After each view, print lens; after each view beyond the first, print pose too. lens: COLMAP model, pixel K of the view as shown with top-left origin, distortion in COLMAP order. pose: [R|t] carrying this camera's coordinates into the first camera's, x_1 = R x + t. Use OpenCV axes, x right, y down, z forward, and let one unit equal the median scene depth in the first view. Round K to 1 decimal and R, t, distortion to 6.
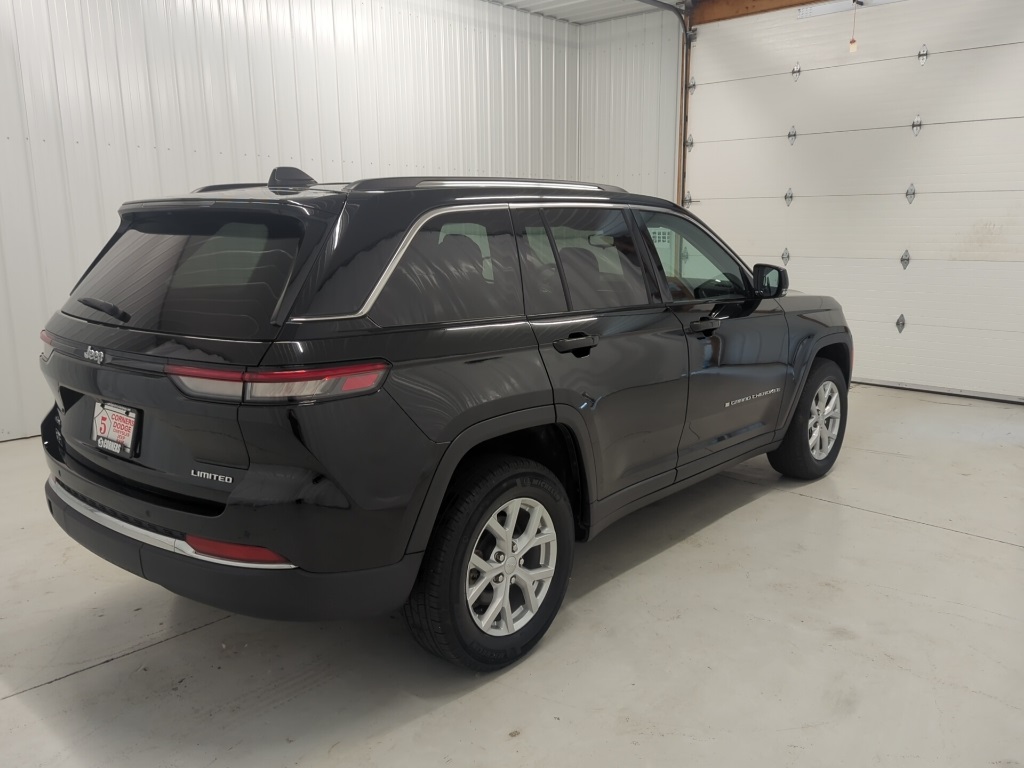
lens RADIAL K [[855.9, 0, 519.7], [0, 855.9, 364.0], [0, 0, 1]] dist [0.077220, -0.088197]
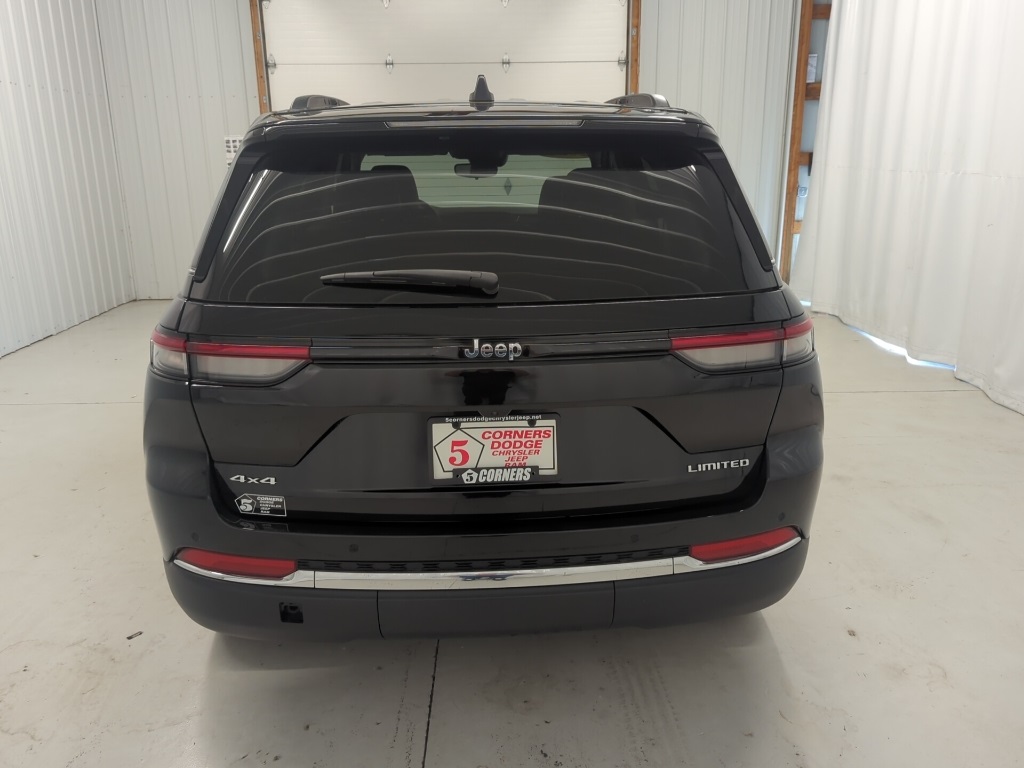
lens RADIAL K [[859.2, 0, 512.3], [0, 859.2, 371.5], [0, 0, 1]] dist [0.039442, -0.004450]
pose [[0.711223, -0.181327, 0.679178, -0.803364], [0.125253, 0.983387, 0.131382, -0.068150], [-0.691718, -0.008373, 0.722119, 0.431107]]
